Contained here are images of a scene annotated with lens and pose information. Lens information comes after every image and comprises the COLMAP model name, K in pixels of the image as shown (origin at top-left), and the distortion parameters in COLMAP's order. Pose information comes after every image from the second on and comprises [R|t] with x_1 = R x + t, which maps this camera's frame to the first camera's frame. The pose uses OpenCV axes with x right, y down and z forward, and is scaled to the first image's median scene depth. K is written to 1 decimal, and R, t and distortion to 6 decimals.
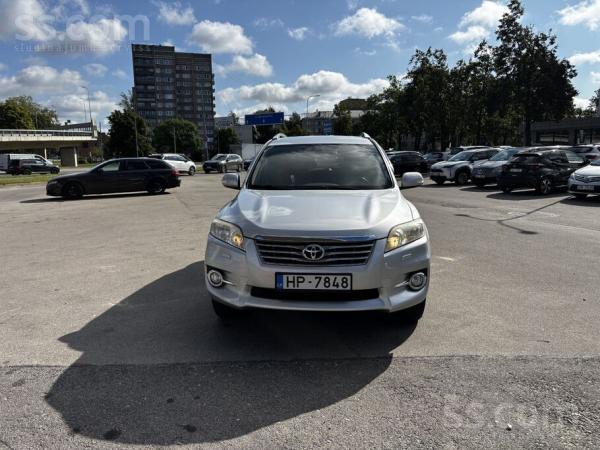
lens RADIAL K [[472.9, 0, 300.0], [0, 472.9, 225.0], [0, 0, 1]] dist [0.029173, -0.005837]
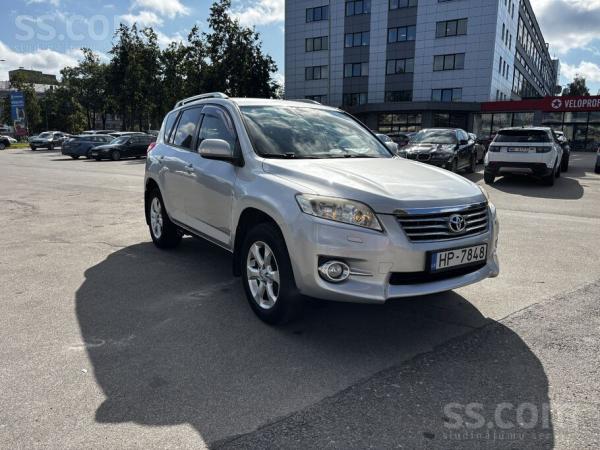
lens RADIAL K [[463.6, 0, 298.9], [0, 463.6, 236.0], [0, 0, 1]] dist [0.001096, -0.001496]
pose [[0.791238, -0.103367, 0.602709, -0.094088], [0.068507, 0.994389, 0.080606, -0.001148], [-0.607659, -0.022489, 0.793880, 0.063124]]
